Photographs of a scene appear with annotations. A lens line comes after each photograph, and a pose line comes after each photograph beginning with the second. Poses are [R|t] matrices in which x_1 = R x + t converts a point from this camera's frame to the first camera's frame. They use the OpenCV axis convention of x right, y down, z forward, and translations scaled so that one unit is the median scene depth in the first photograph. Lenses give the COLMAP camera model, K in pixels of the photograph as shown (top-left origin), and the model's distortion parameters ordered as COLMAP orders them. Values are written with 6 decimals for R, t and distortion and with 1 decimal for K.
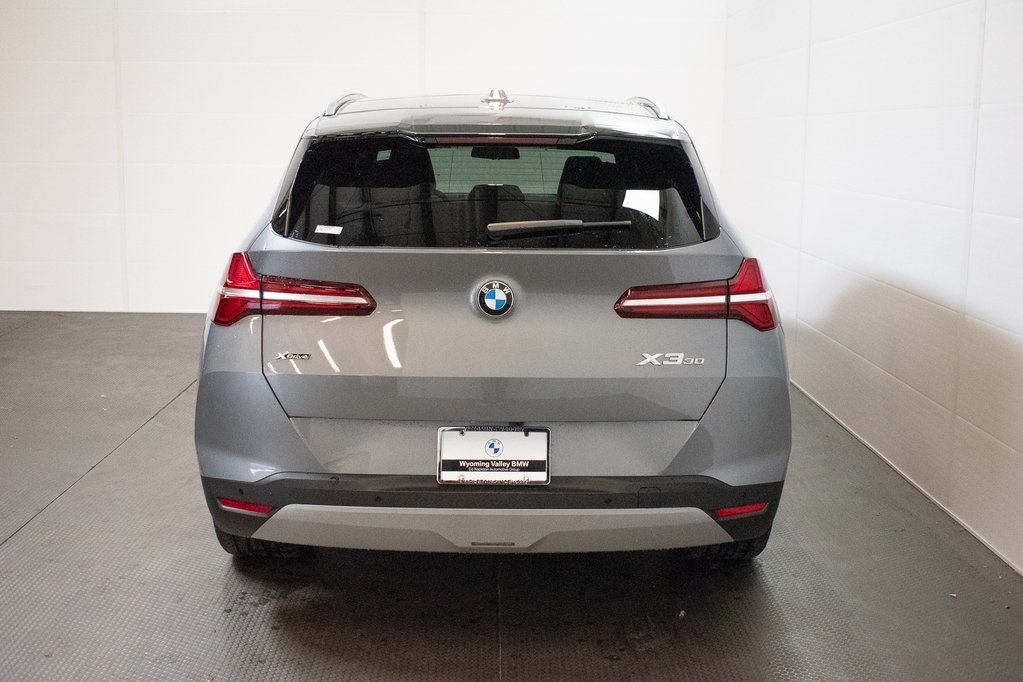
lens RADIAL K [[1140.2, 0, 511.7], [0, 1140.2, 337.4], [0, 0, 1]] dist [-0.009524, 0.000000]
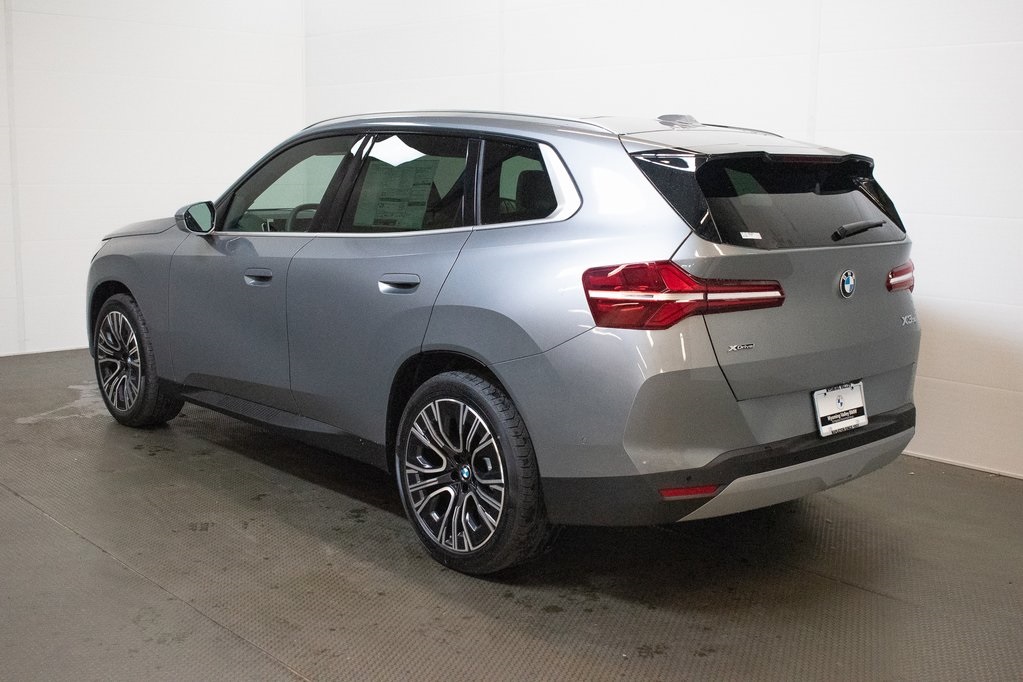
lens RADIAL K [[1140.2, 0, 512.1], [0, 1140.2, 342.9], [0, 0, 1]] dist [-0.009524, 0.000000]
pose [[0.696072, -0.093081, 0.711913, -1.170053], [0.125483, 0.992071, 0.007020, -0.024098], [-0.706921, 0.084447, 0.702233, 0.359564]]
